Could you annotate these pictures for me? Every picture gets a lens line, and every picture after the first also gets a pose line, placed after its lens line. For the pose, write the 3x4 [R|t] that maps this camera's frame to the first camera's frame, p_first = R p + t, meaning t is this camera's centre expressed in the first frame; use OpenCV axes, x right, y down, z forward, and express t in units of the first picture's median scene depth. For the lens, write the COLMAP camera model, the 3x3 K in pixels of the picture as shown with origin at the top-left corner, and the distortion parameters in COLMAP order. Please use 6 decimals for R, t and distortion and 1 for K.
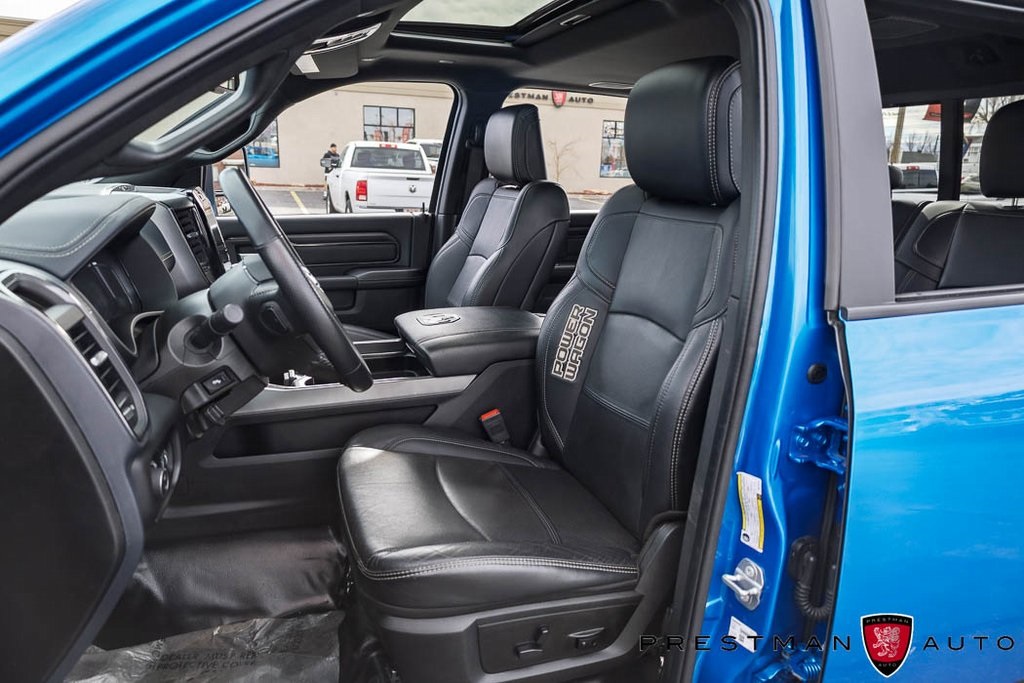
lens RADIAL K [[648.9, 0, 512.0], [0, 648.9, 341.5], [0, 0, 1]] dist [-0.025133, -0.001099]
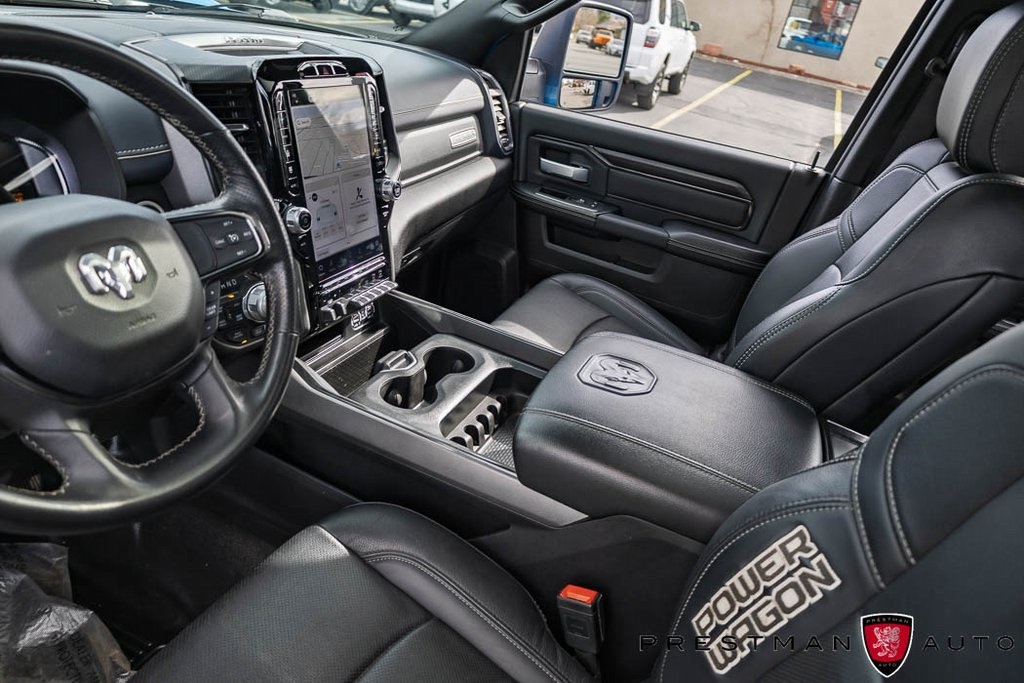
lens RADIAL K [[648.9, 0, 512.0], [0, 648.9, 341.5], [0, 0, 1]] dist [-0.025133, -0.001099]
pose [[0.684758, 0.417627, -0.597239, 0.104118], [-0.316811, 0.908614, 0.272123, -0.133222], [0.656305, 0.002873, 0.754490, 0.381734]]
